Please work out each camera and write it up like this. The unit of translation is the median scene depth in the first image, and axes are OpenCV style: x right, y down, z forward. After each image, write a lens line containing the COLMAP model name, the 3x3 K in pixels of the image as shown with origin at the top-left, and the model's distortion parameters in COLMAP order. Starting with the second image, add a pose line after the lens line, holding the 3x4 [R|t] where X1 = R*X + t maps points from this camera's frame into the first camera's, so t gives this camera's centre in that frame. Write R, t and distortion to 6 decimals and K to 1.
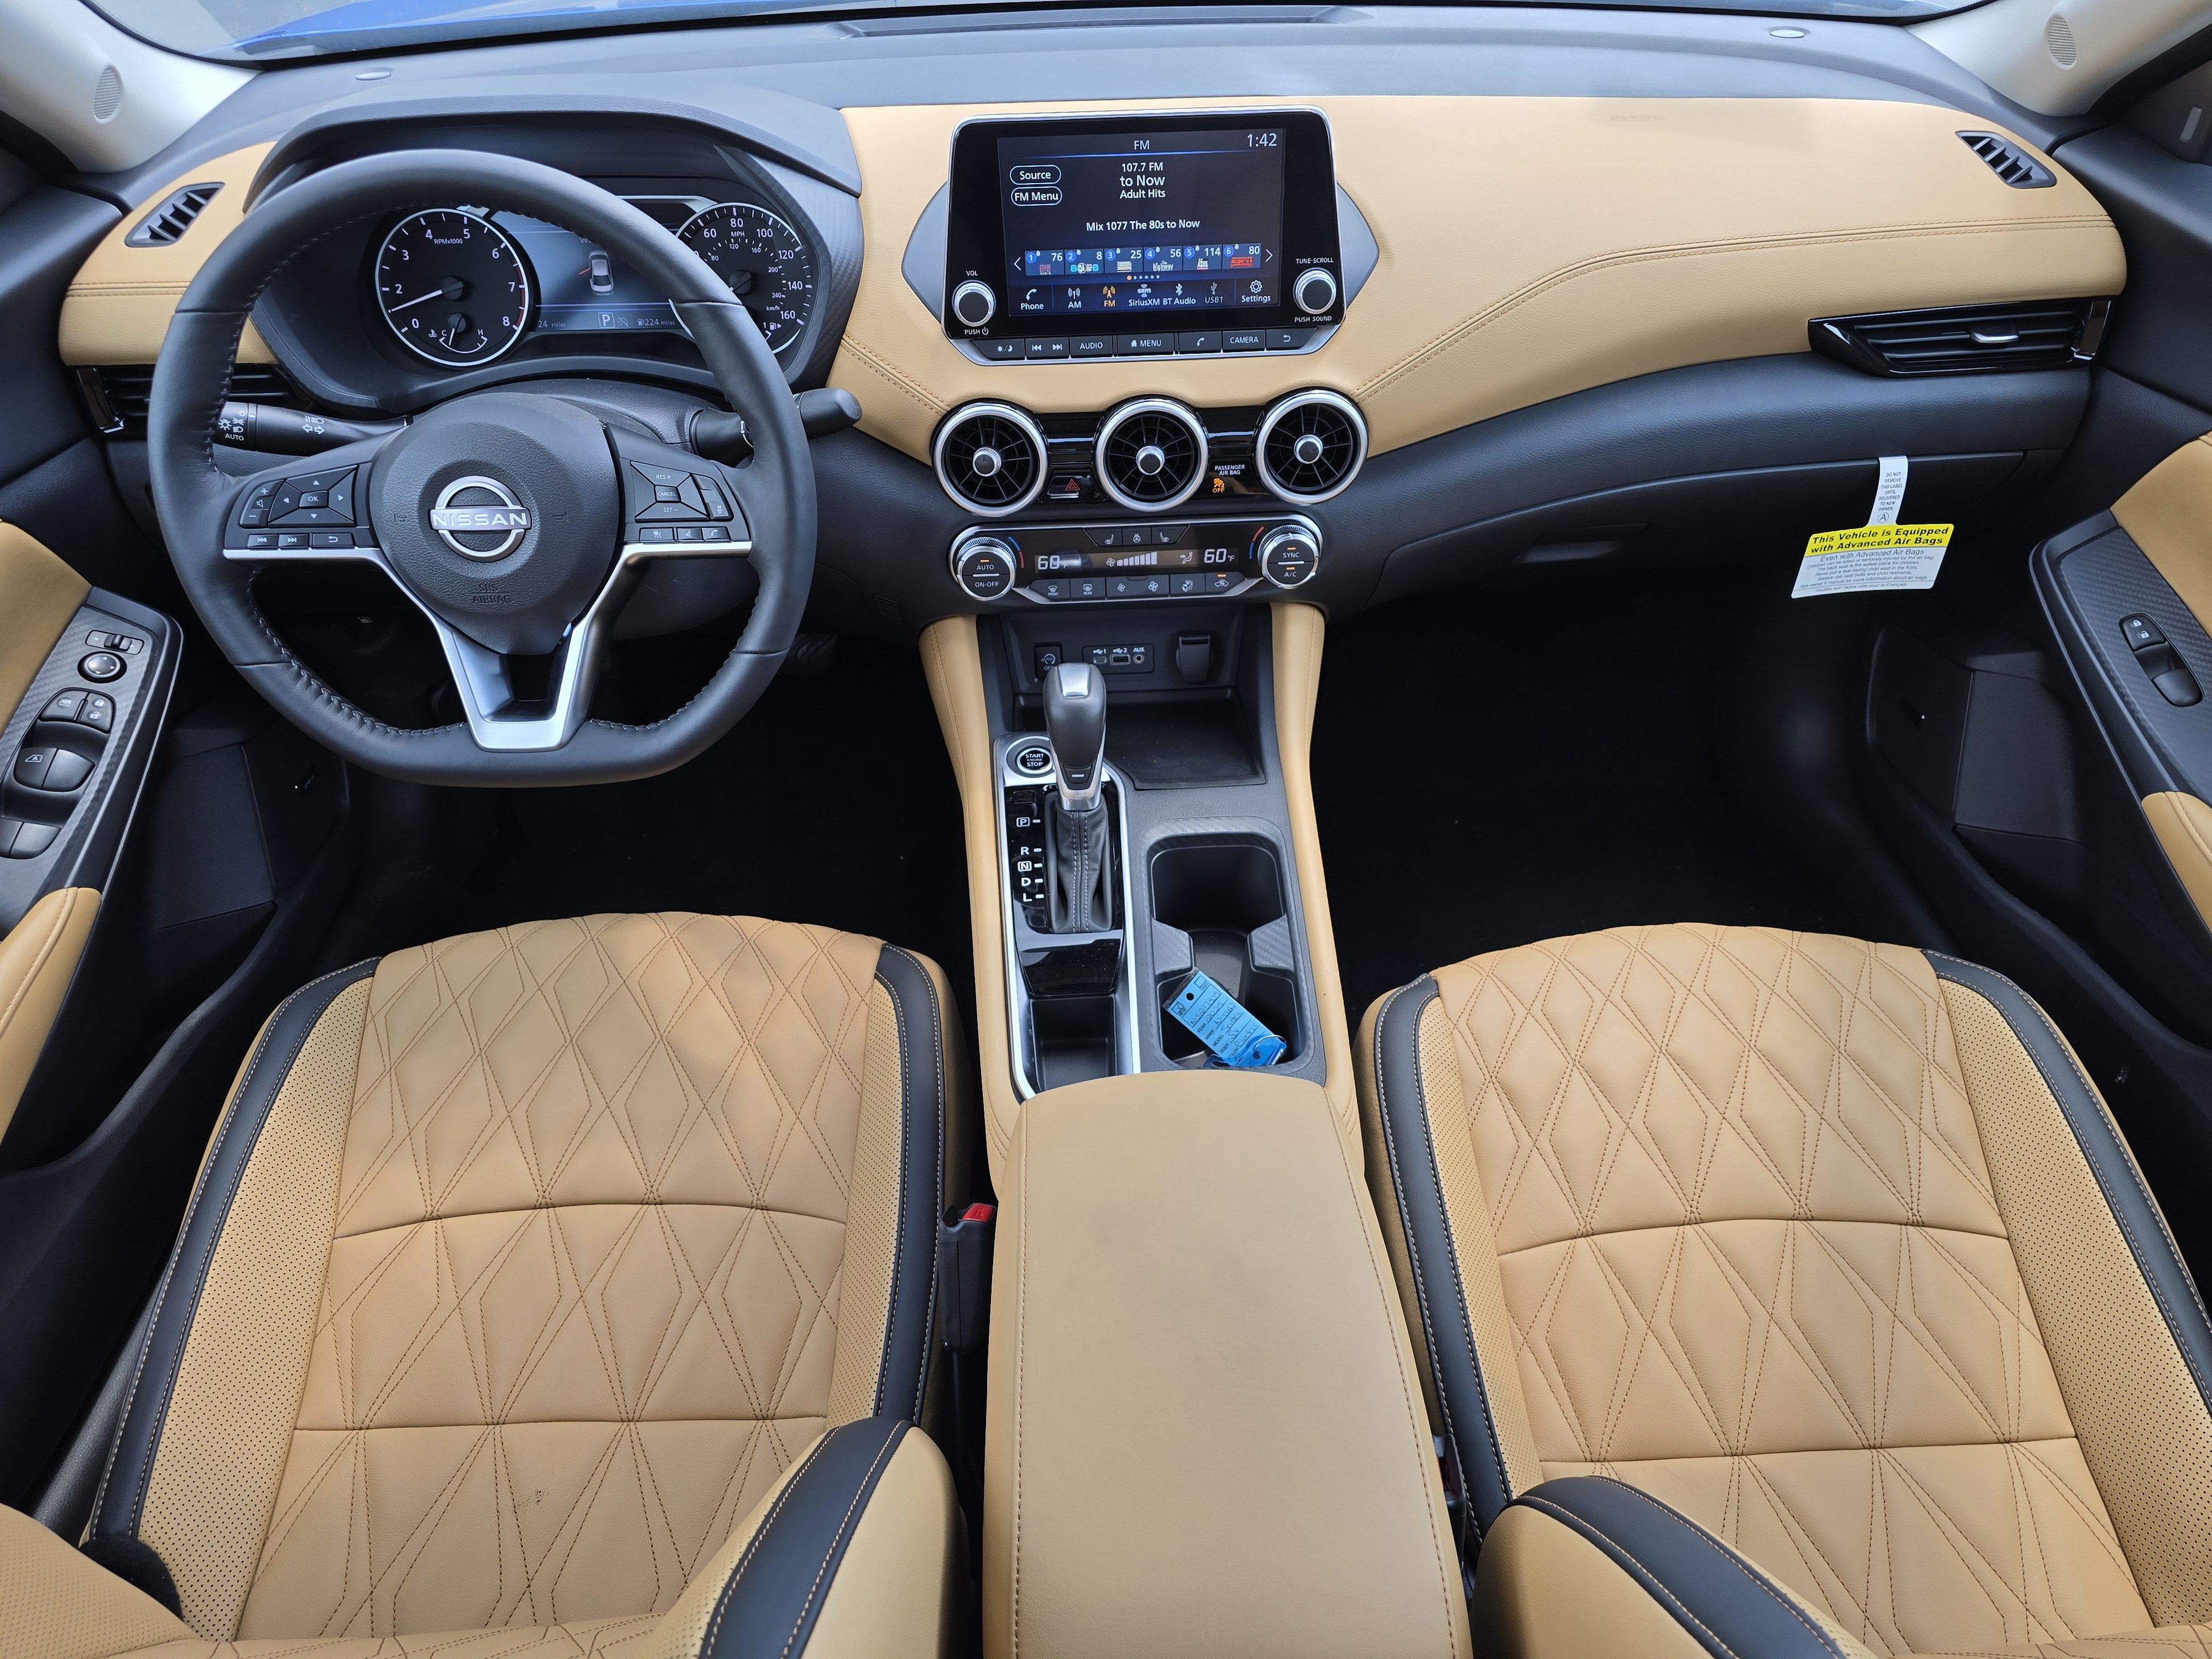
lens RADIAL K [[1499.9, 0, 1127.9], [0, 1499.9, 842.5], [0, 0, 1]] dist [0.053178, -0.057470]
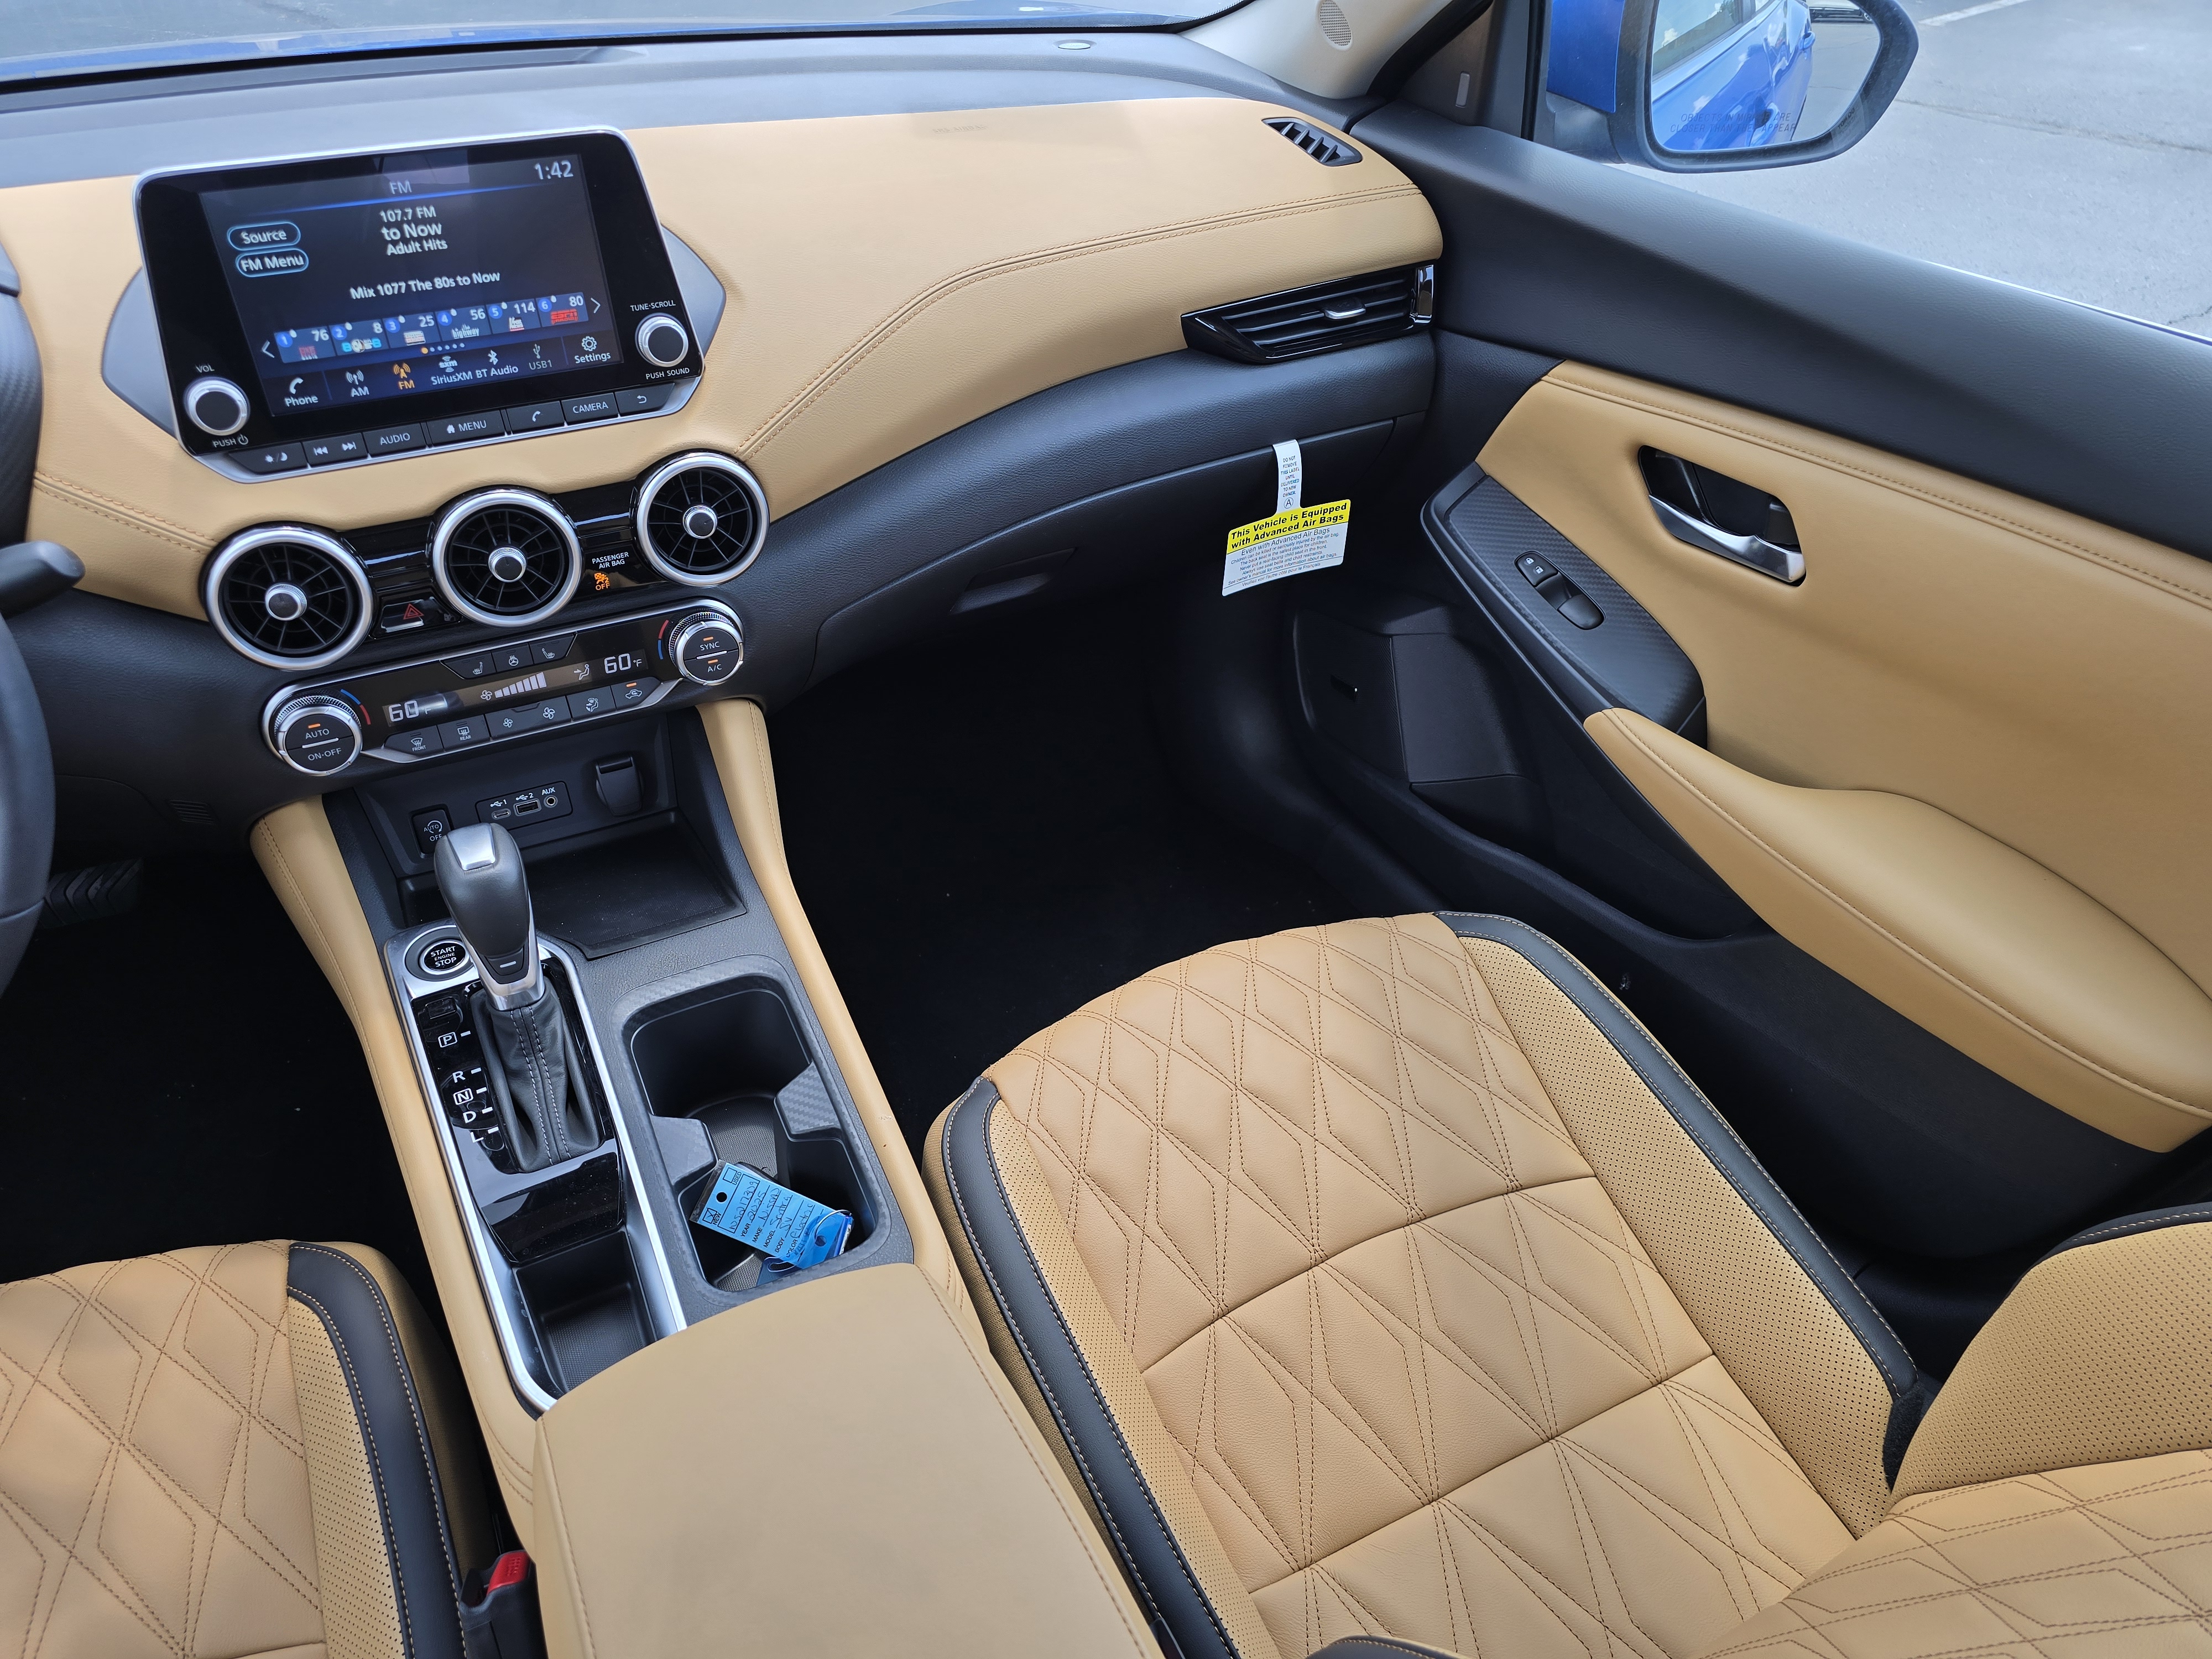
lens RADIAL K [[1494.8, 0, 1091.6], [0, 1494.8, 830.8], [0, 0, 1]] dist [0.050027, -0.056587]
pose [[0.913661, -0.228552, 0.336136, -0.003187], [0.247725, 0.968719, -0.014680, -0.025366], [-0.322266, 0.096681, 0.941699, 0.149688]]
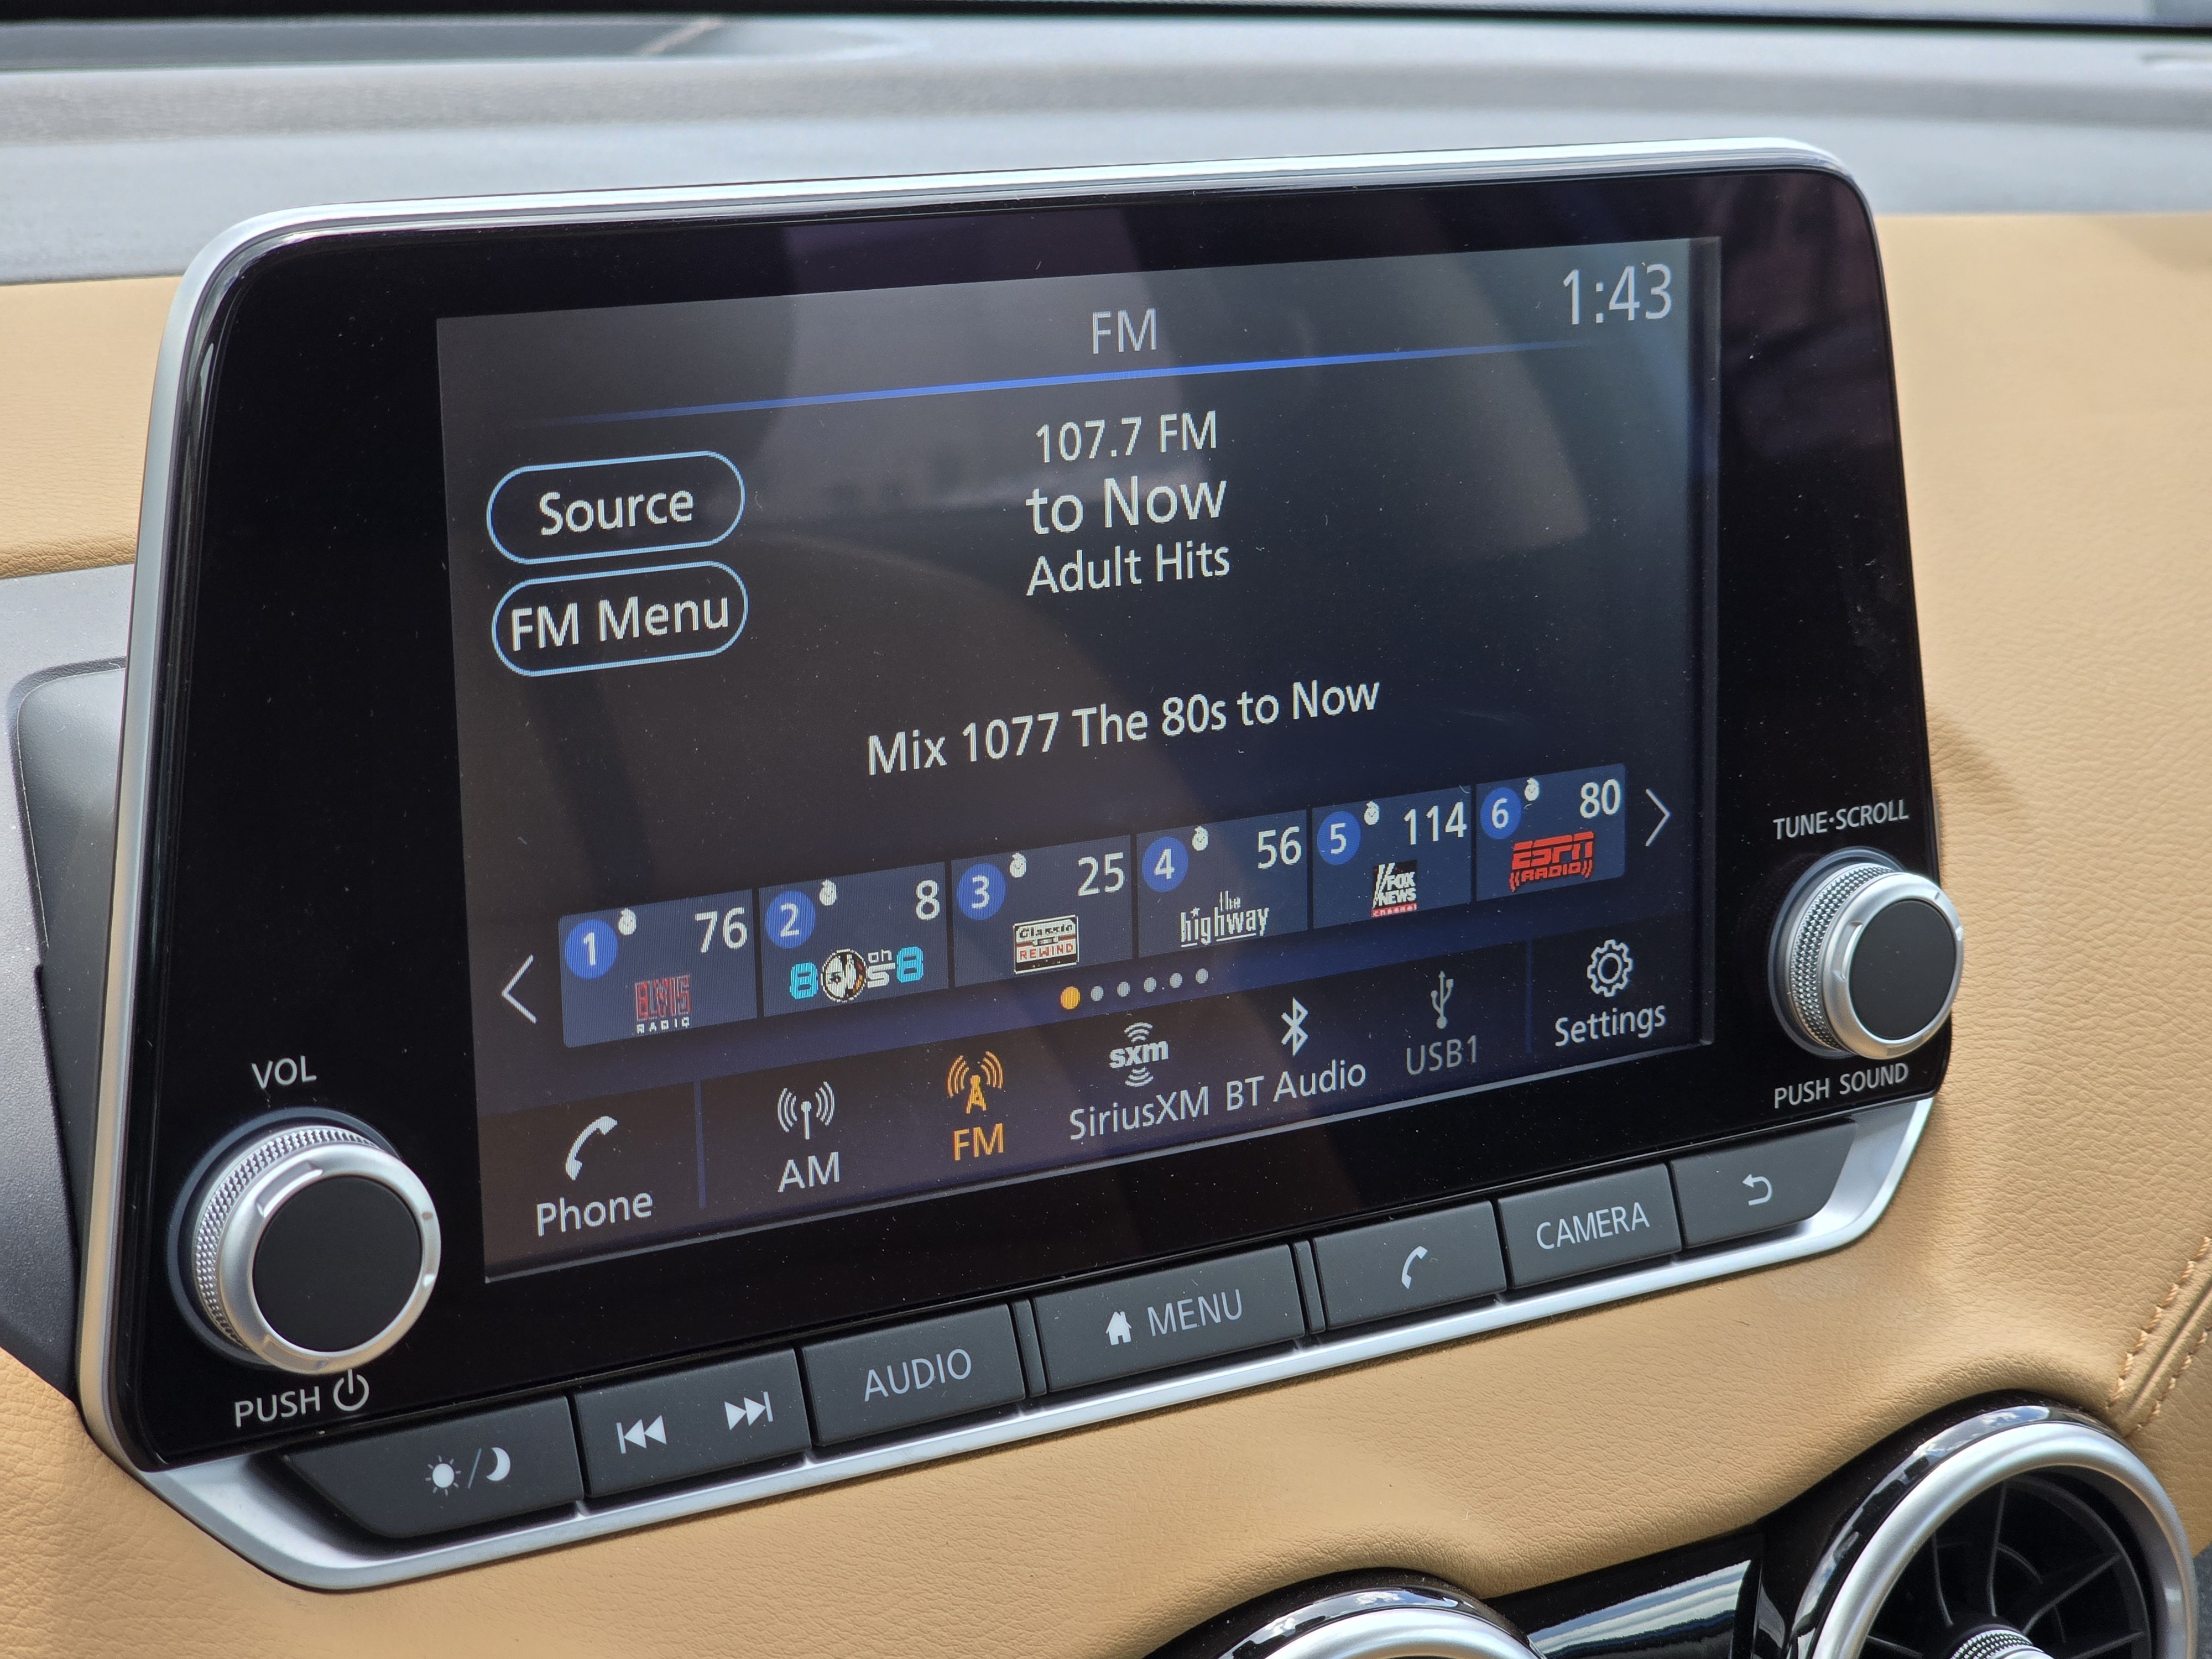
lens RADIAL K [[4461.1, 0, 1111.0], [0, 4461.1, 819.7], [0, 0, 1]] dist [-1.016992, 13.140963]
pose [[0.865432, -0.091603, 0.492582, -0.253476], [0.277417, 0.906292, -0.318865, -0.219398], [-0.417214, 0.412606, 0.809746, 0.550927]]
